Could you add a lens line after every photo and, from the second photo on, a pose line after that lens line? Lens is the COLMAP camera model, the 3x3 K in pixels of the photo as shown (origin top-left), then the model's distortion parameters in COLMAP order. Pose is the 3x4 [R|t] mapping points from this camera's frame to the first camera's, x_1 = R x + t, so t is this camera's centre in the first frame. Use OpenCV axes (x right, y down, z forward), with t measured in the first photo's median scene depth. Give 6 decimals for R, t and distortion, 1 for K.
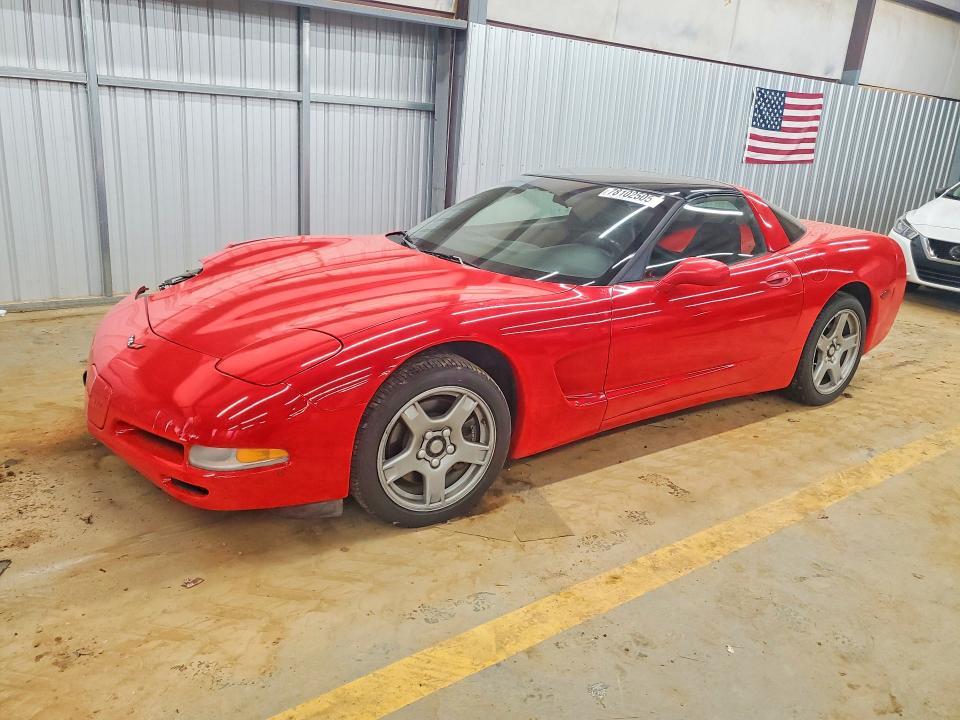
lens RADIAL K [[779.4, 0, 486.2], [0, 779.4, 356.4], [0, 0, 1]] dist [0.017451, 0.004074]
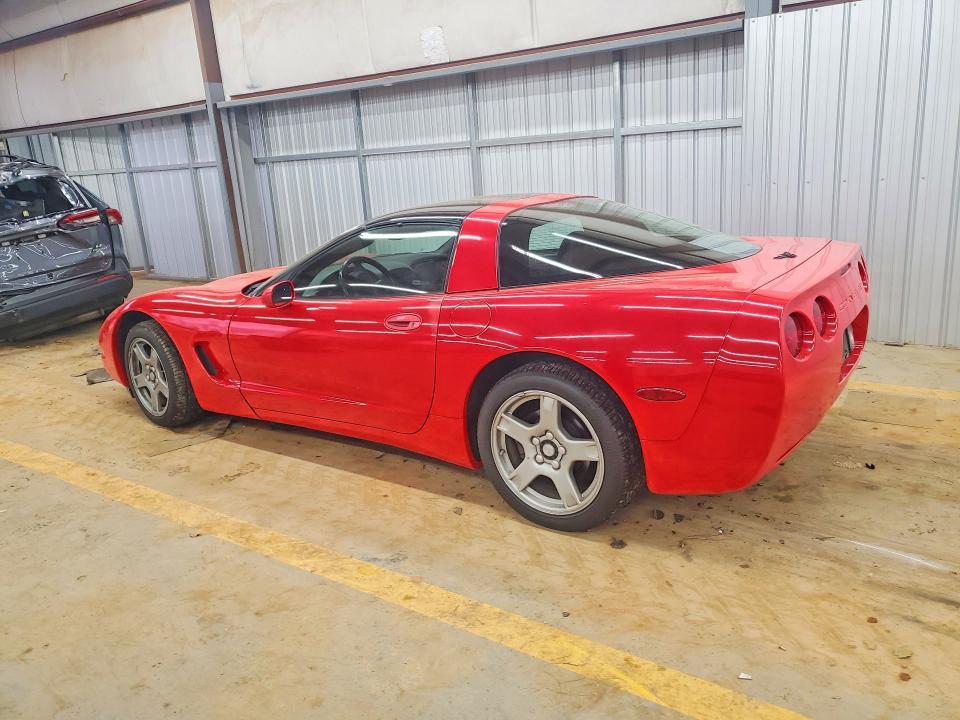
lens RADIAL K [[779.4, 0, 486.3], [0, 779.4, 365.6], [0, 0, 1]] dist [0.017451, 0.004074]
pose [[0.268424, 0.171962, -0.947828, 1.263305], [-0.192708, 0.973634, 0.122069, -0.181203], [0.943829, 0.149887, 0.294485, 0.884772]]
